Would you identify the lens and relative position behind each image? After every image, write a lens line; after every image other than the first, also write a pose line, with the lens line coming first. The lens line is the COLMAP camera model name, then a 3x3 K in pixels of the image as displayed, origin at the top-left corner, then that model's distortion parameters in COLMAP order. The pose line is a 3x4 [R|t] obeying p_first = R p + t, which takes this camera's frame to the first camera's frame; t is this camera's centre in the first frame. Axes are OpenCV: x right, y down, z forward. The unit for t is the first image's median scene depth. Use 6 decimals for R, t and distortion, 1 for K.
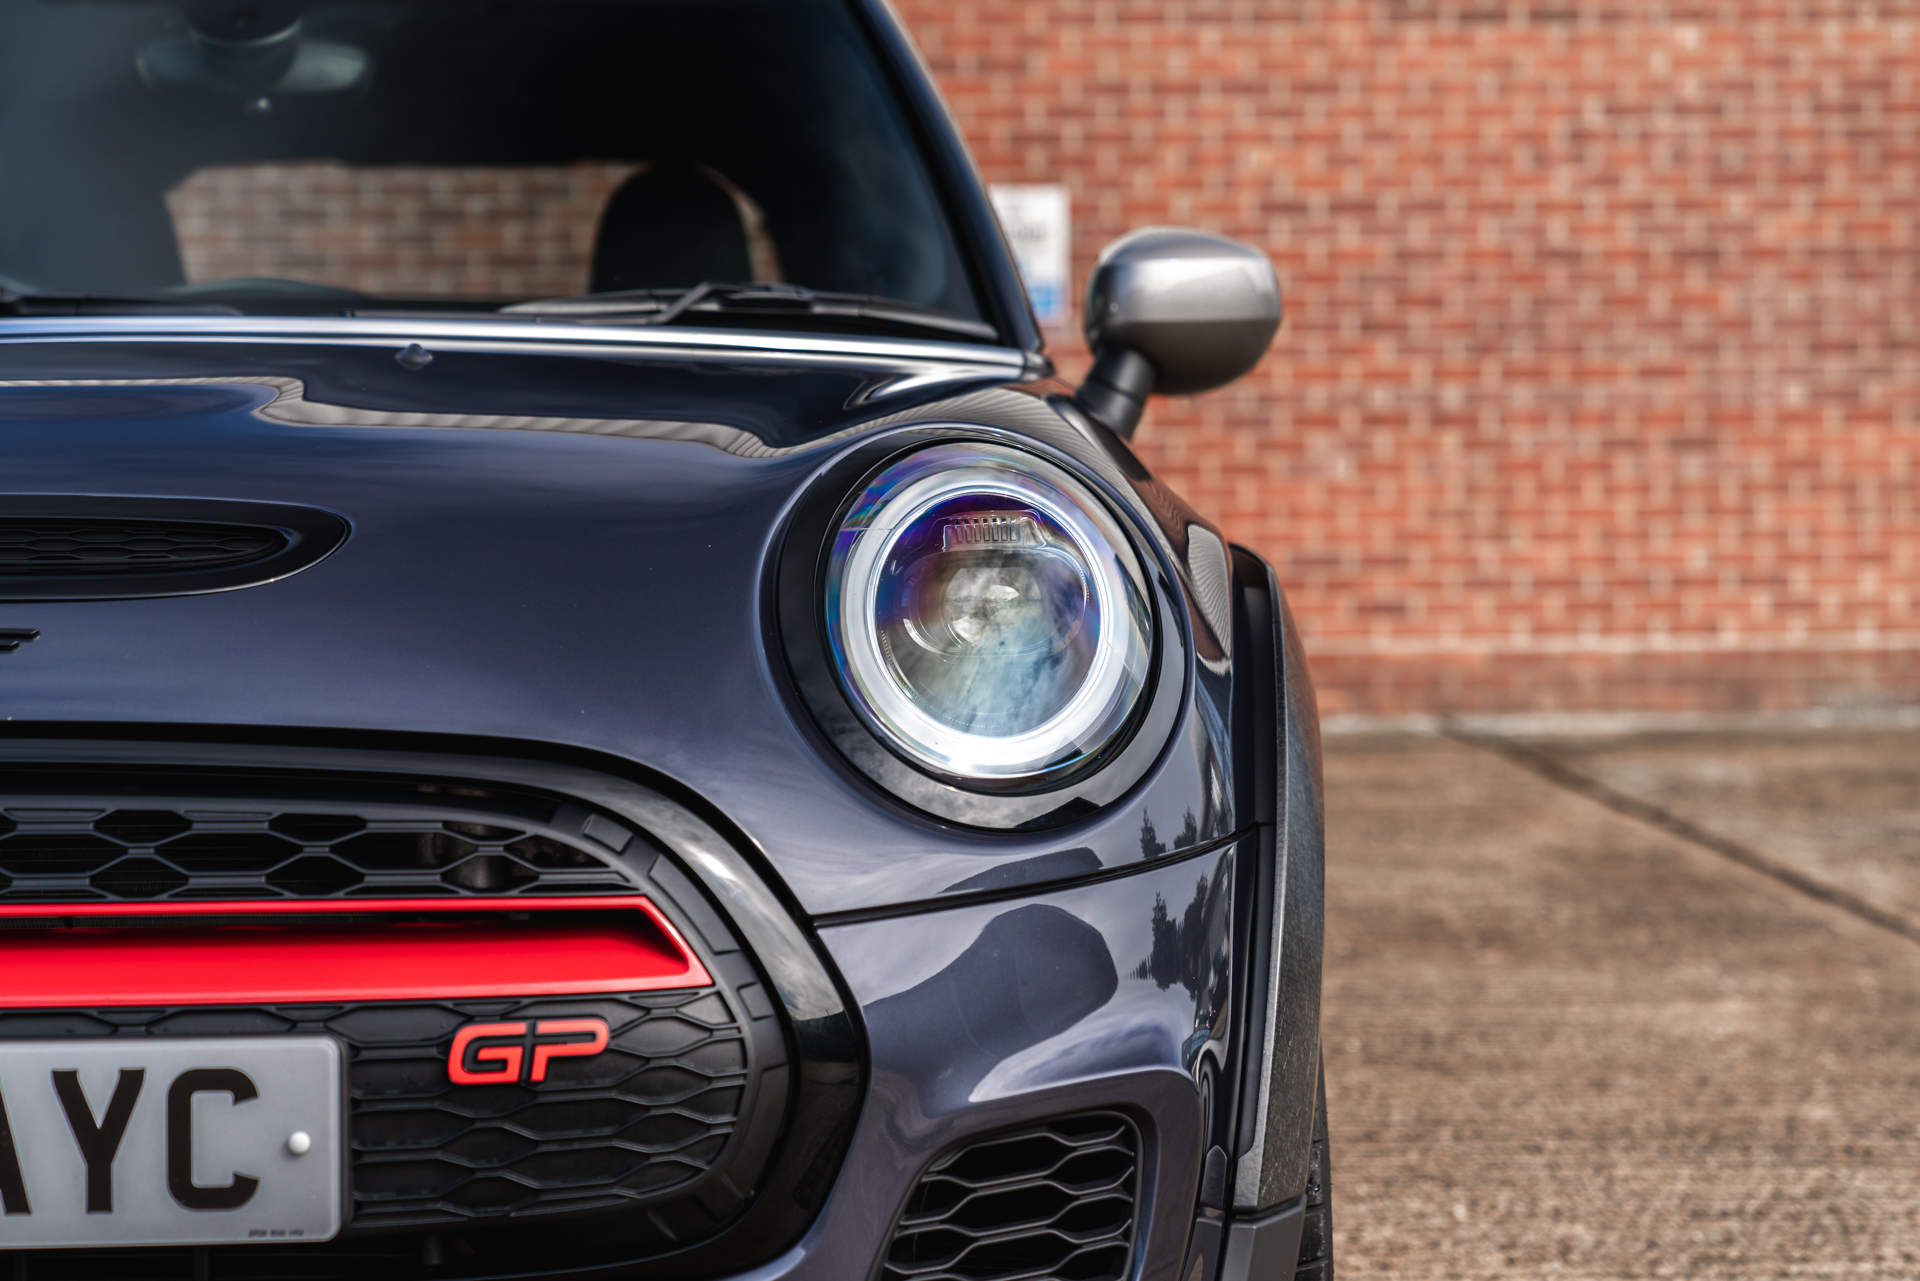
lens RADIAL K [[3869.4, 0, 960.0], [0, 3869.4, 640.5], [0, 0, 1]] dist [0.062246, -0.040078]
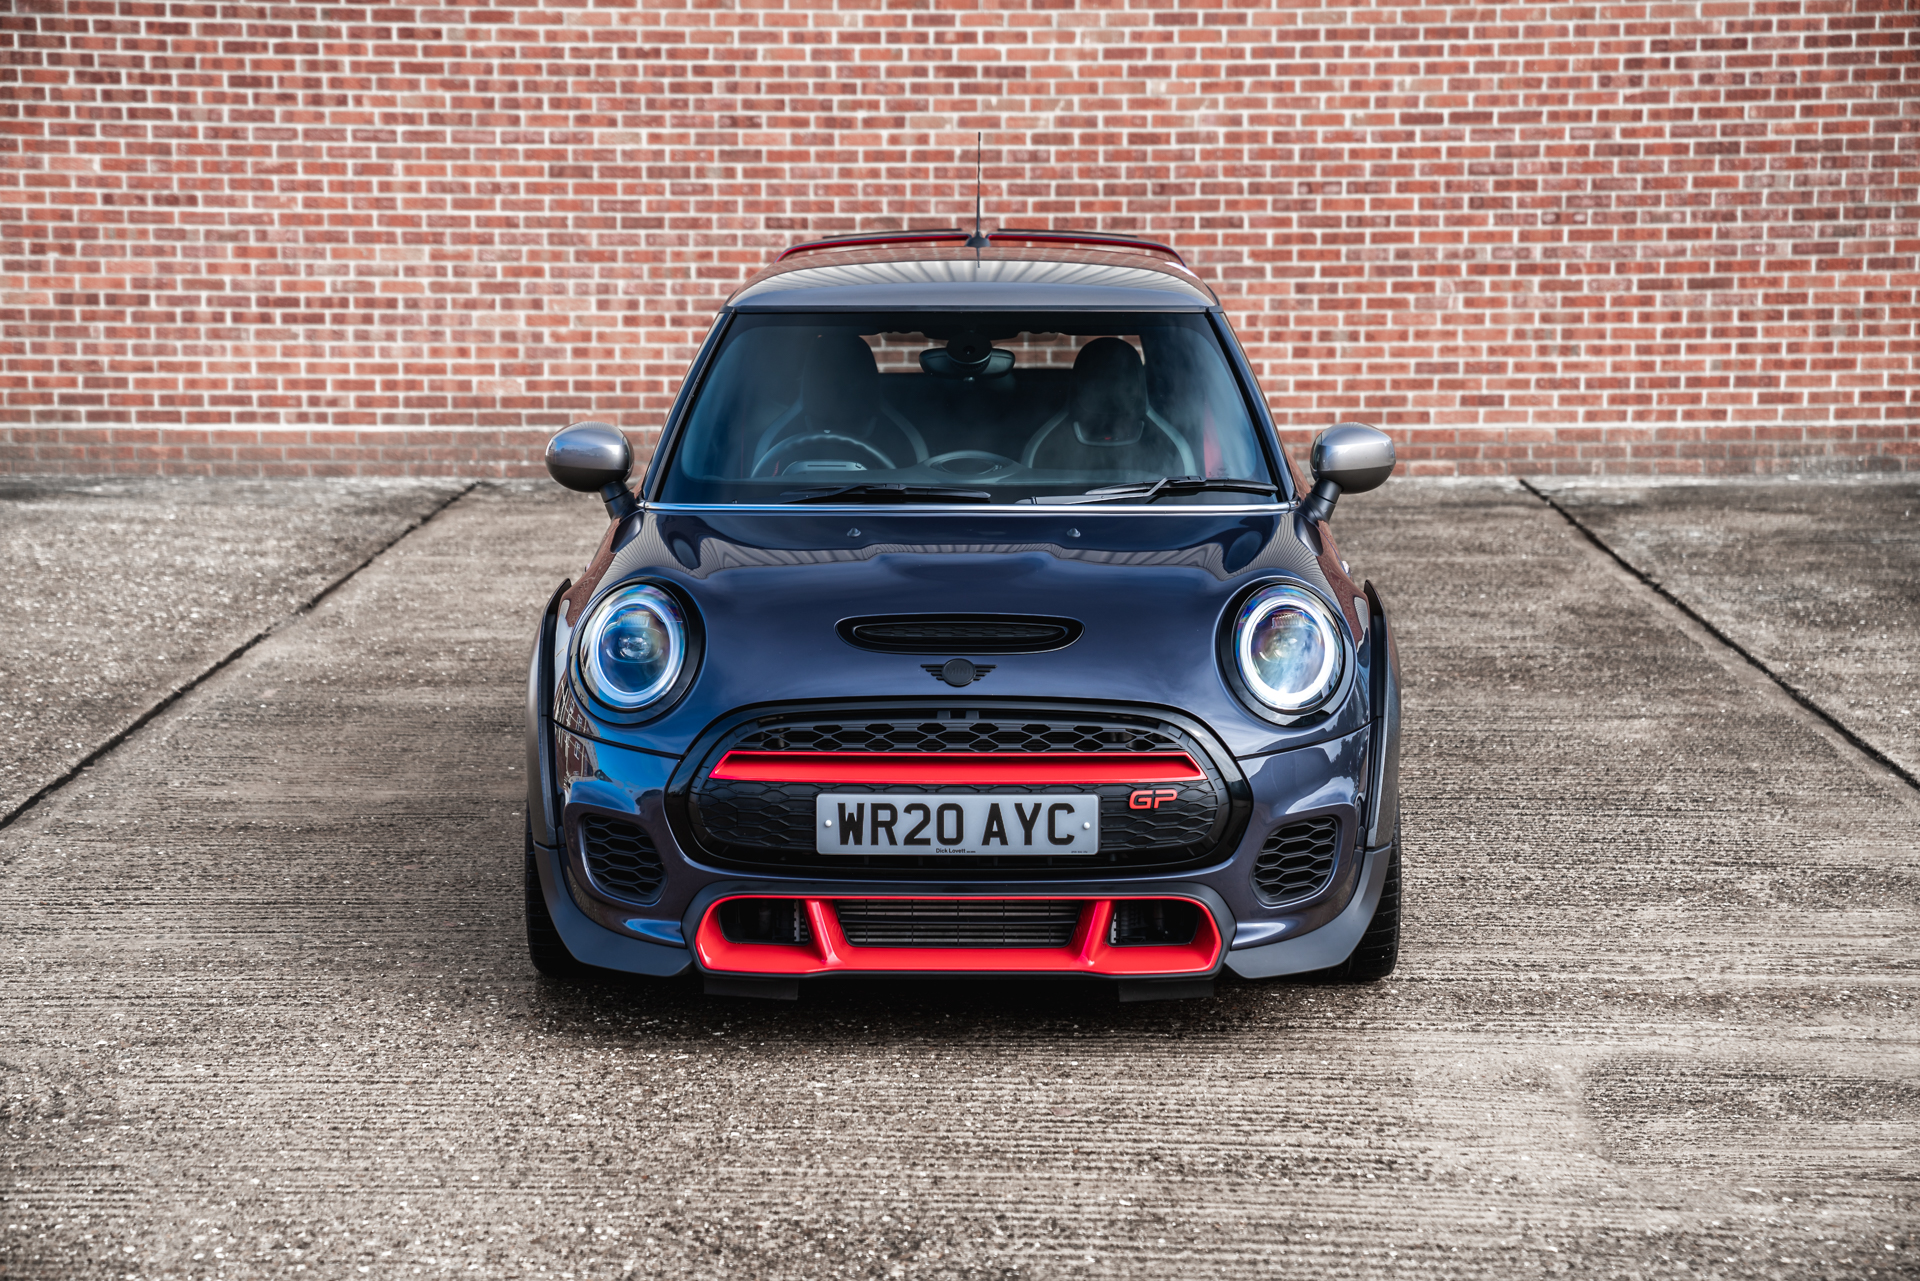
lens RADIAL K [[3861.7, 0, 960.0], [0, 3861.7, 640.5], [0, 0, 1]] dist [0.412781, -0.003252]
pose [[0.999266, 0.012754, -0.036113, -0.138007], [-0.008660, 0.993746, 0.111329, -0.345139], [0.037307, -0.110935, 0.993127, -1.986757]]
